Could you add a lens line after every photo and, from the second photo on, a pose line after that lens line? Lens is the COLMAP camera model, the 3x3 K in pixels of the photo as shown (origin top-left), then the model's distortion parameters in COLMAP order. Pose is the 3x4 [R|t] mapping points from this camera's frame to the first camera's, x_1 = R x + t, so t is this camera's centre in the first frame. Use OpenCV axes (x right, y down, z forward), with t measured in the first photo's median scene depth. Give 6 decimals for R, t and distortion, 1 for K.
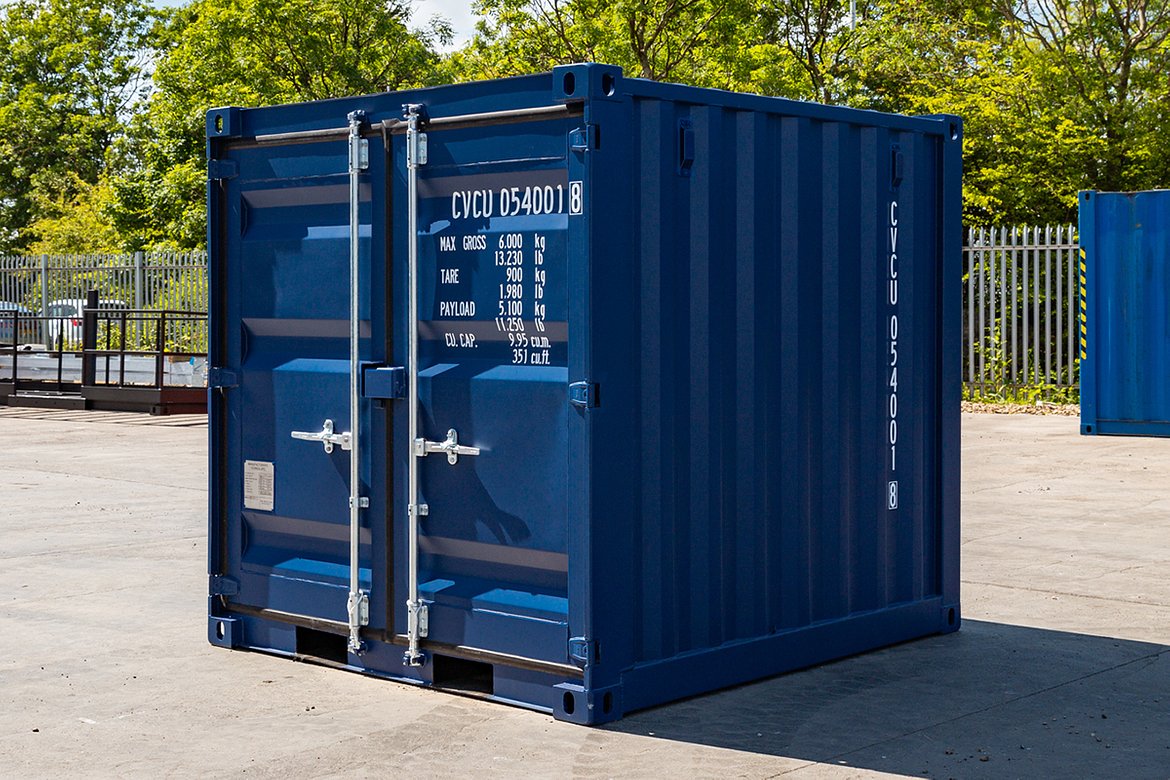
lens RADIAL K [[1815.0, 0, 585.0], [0, 1815.0, 390.0], [0, 0, 1]] dist [0.024014, 0.020237]
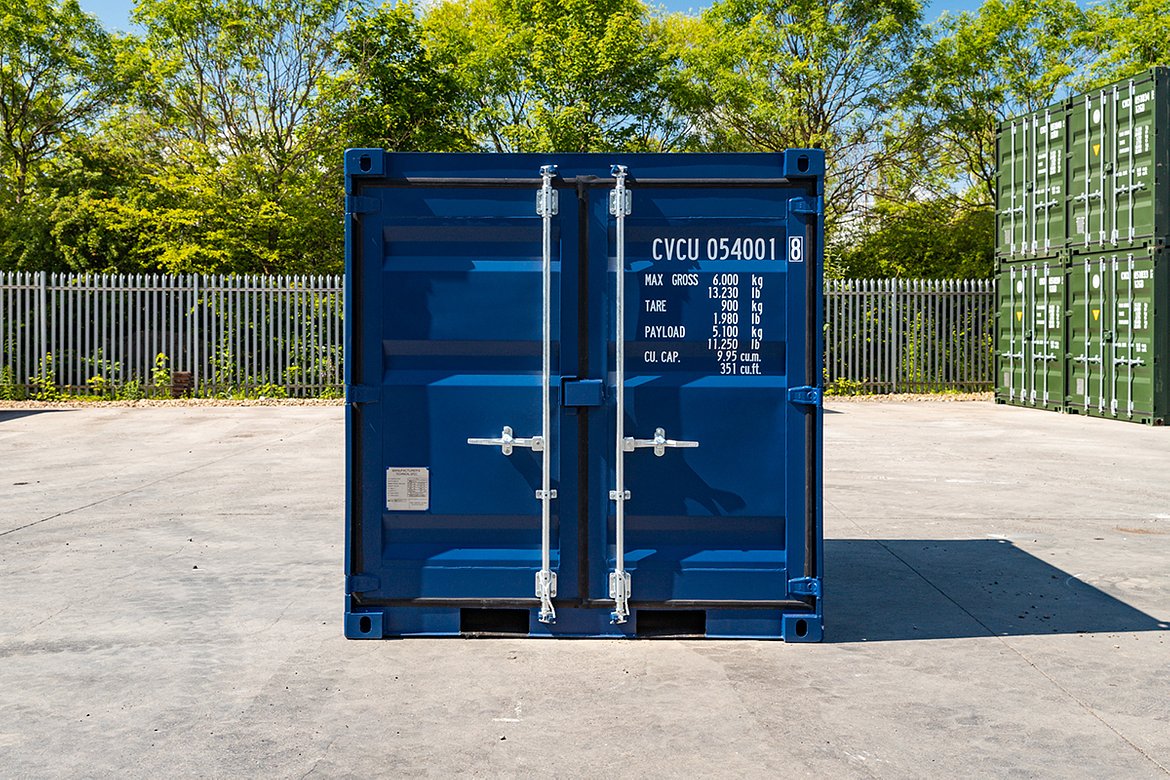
lens RADIAL K [[1231.3, 0, 584.7], [0, 1231.3, 375.9], [0, 0, 1]] dist [-0.001673, -0.002129]
pose [[0.742596, -0.021528, 0.669394, -0.675195], [0.028523, 0.999593, 0.000505, -0.016139], [-0.669132, 0.018718, 0.742908, 0.401794]]
